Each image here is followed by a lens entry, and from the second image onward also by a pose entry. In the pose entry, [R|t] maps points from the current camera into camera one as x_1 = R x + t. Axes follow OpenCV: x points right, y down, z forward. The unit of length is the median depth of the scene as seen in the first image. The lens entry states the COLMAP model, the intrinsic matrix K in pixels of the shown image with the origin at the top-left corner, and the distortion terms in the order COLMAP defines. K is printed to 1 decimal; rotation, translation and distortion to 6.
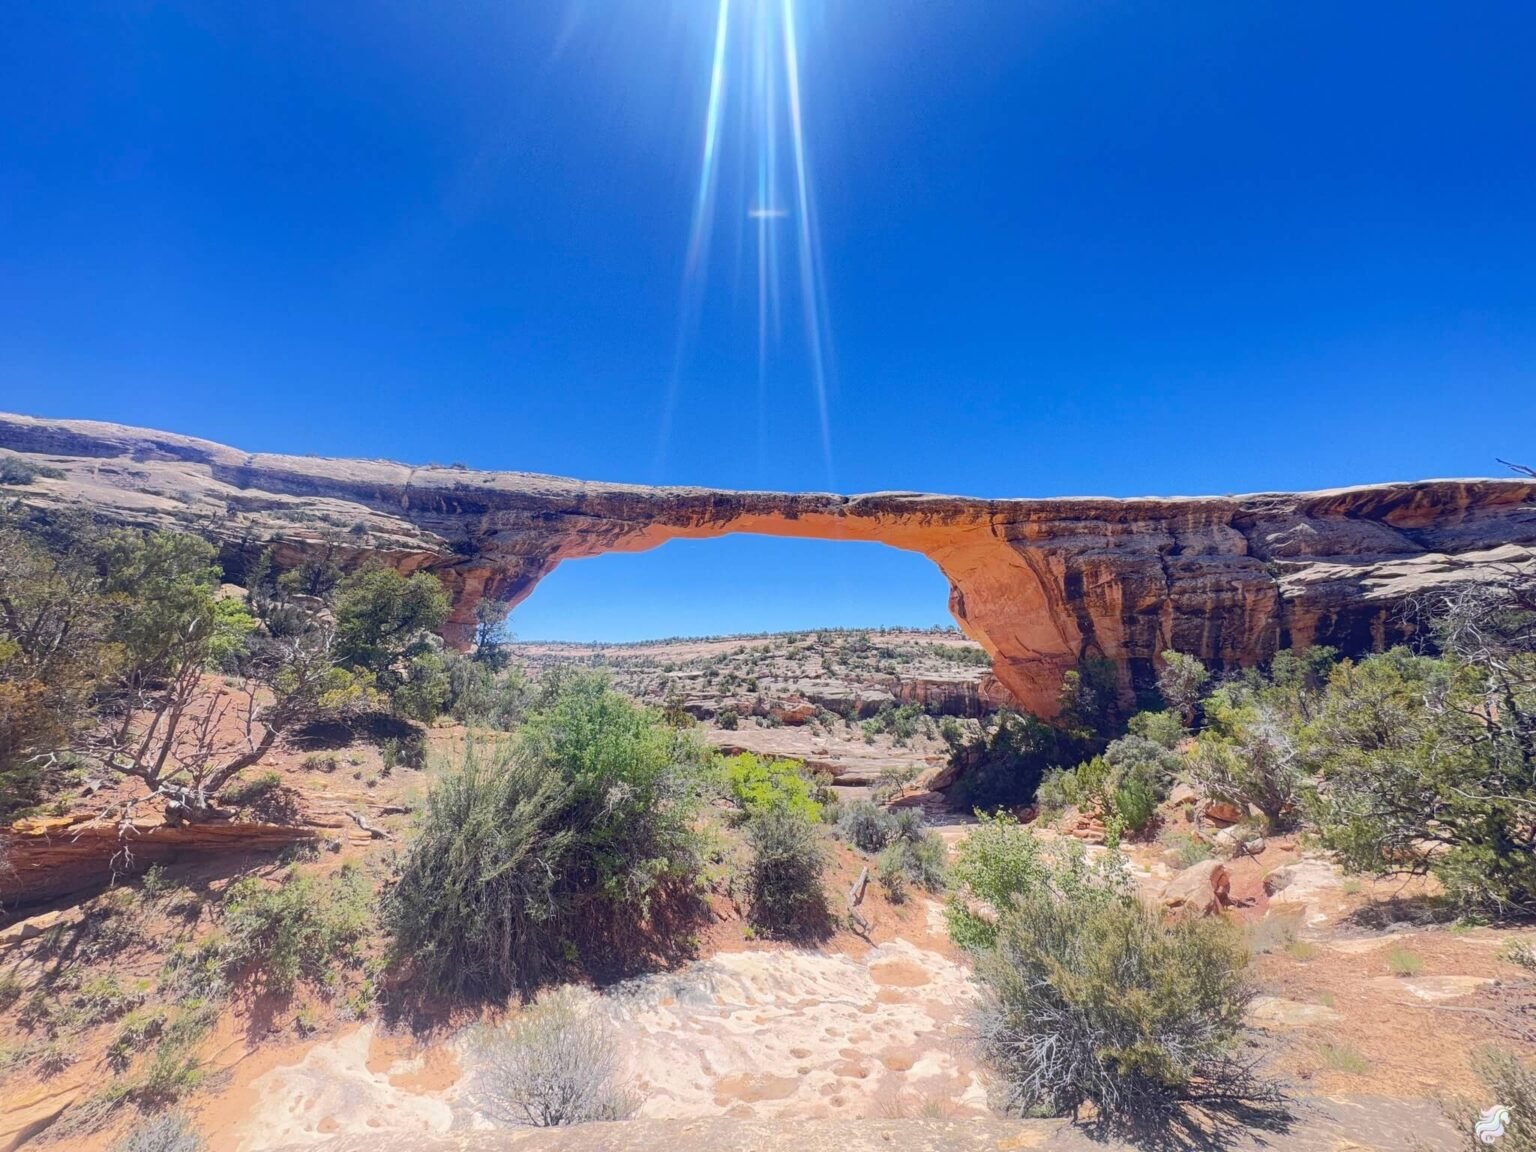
lens RADIAL K [[613.5, 0, 767.9], [0, 613.5, 573.5], [0, 0, 1]] dist [-0.001644, 0.000031]
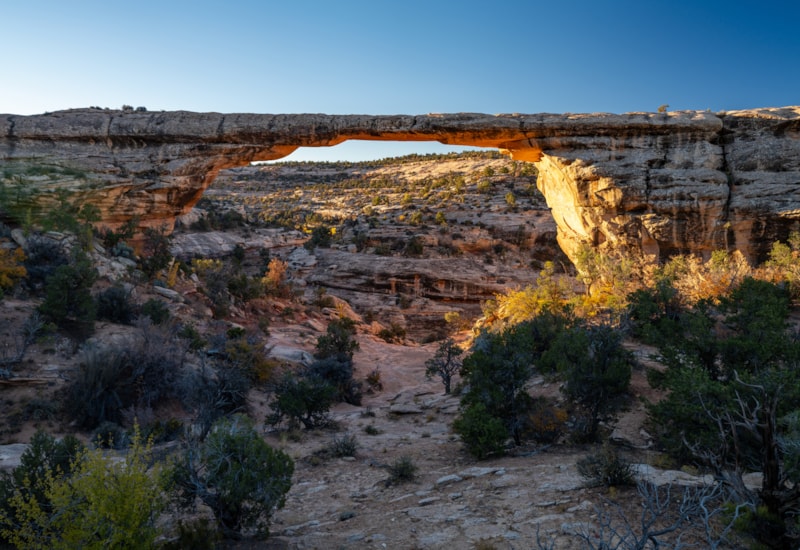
lens RADIAL K [[607.7, 0, 400.6], [0, 607.7, 275.9], [0, 0, 1]] dist [0.005981, -0.000665]
pose [[0.978360, 0.019441, -0.205994, 0.408077], [0.047286, 0.948220, 0.314076, -0.237033], [0.201433, -0.317020, 0.926781, -0.331623]]
